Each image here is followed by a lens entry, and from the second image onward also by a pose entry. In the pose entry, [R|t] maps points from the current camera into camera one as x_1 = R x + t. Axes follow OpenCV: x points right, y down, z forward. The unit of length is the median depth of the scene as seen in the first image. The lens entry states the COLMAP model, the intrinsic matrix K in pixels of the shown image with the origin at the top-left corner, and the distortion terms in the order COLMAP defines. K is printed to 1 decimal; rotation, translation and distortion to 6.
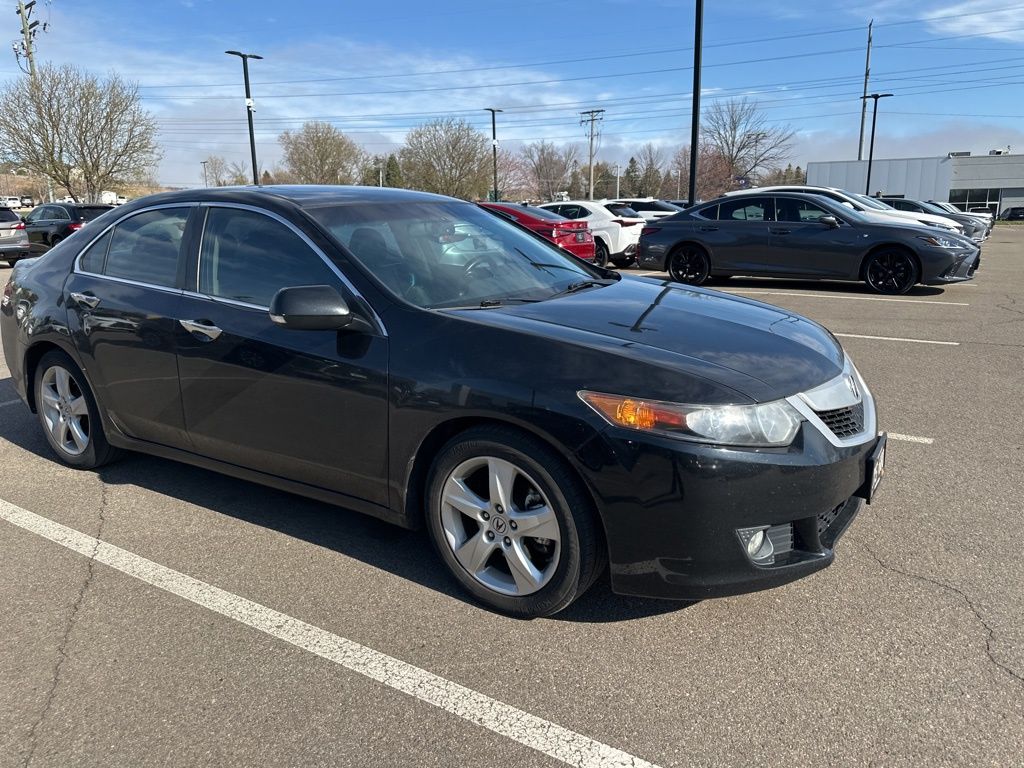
lens RADIAL K [[720.3, 0, 520.3], [0, 720.3, 382.5], [0, 0, 1]] dist [0.027733, -0.035044]
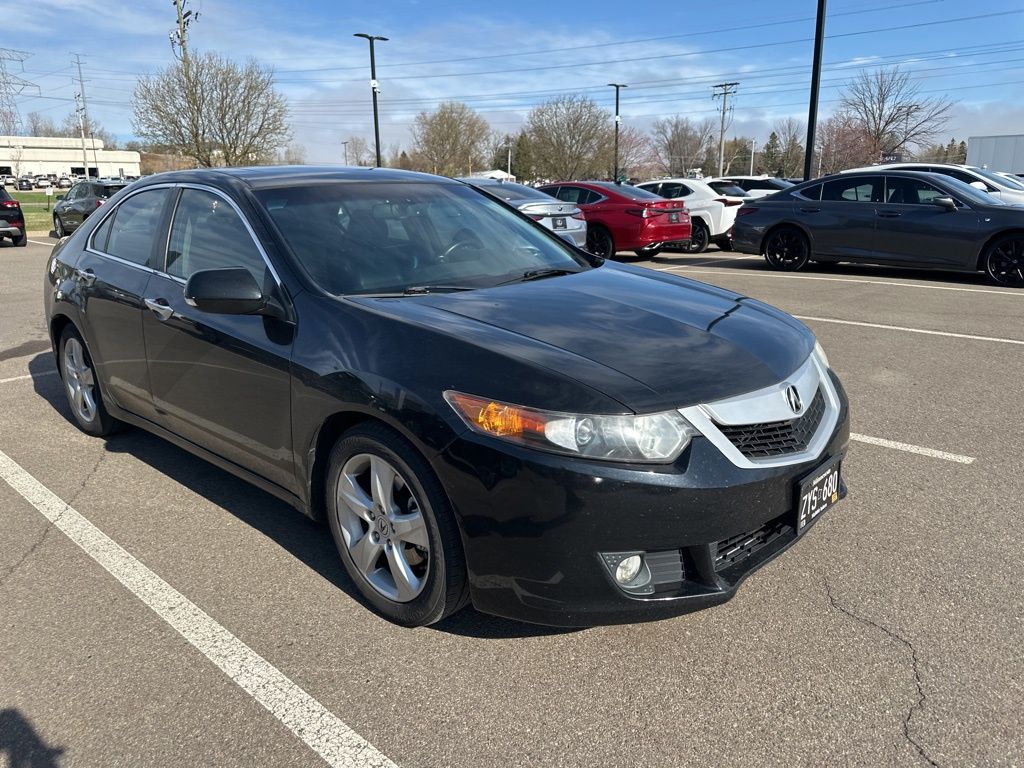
lens RADIAL K [[720.3, 0, 518.5], [0, 720.3, 383.7], [0, 0, 1]] dist [0.027733, -0.035044]
pose [[0.984648, 0.046829, -0.168151, 0.070145], [-0.041865, 0.998580, 0.032950, -0.006832], [0.169455, -0.025404, 0.985210, 0.022169]]
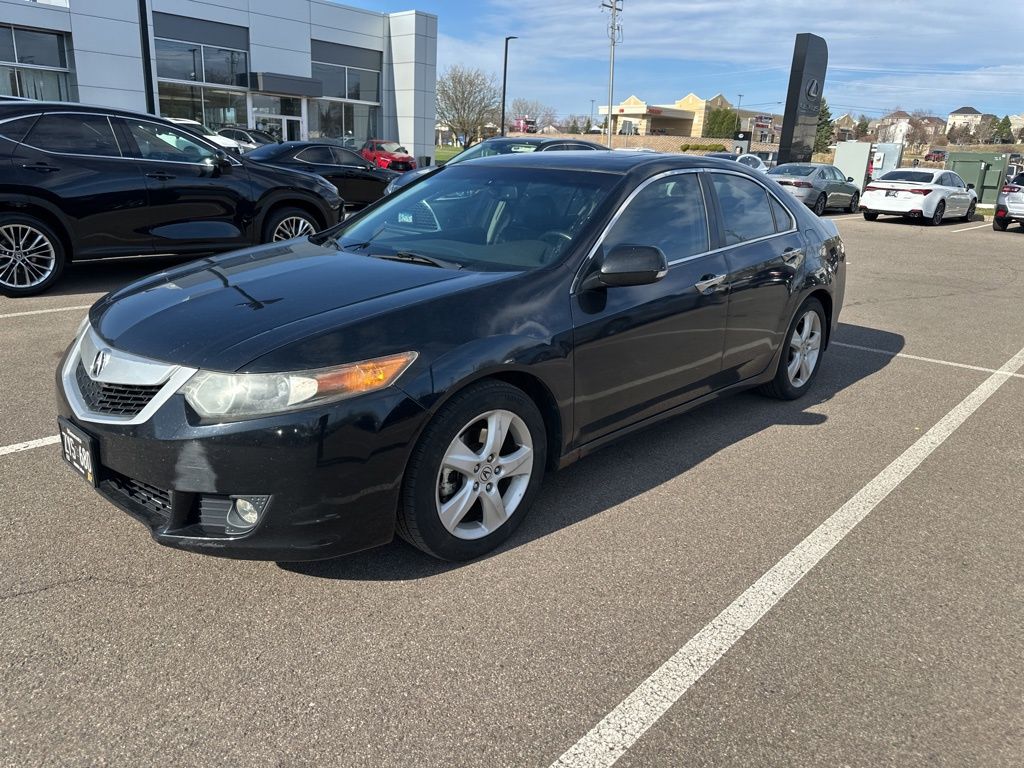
lens RADIAL K [[717.7, 0, 526.0], [0, 717.7, 397.6], [0, 0, 1]] dist [0.029599, -0.038050]
pose [[-0.176147, 0.316034, -0.932252, 0.311710], [-0.267742, 0.895973, 0.354325, -0.108463], [0.947252, 0.312017, -0.073207, 0.400864]]
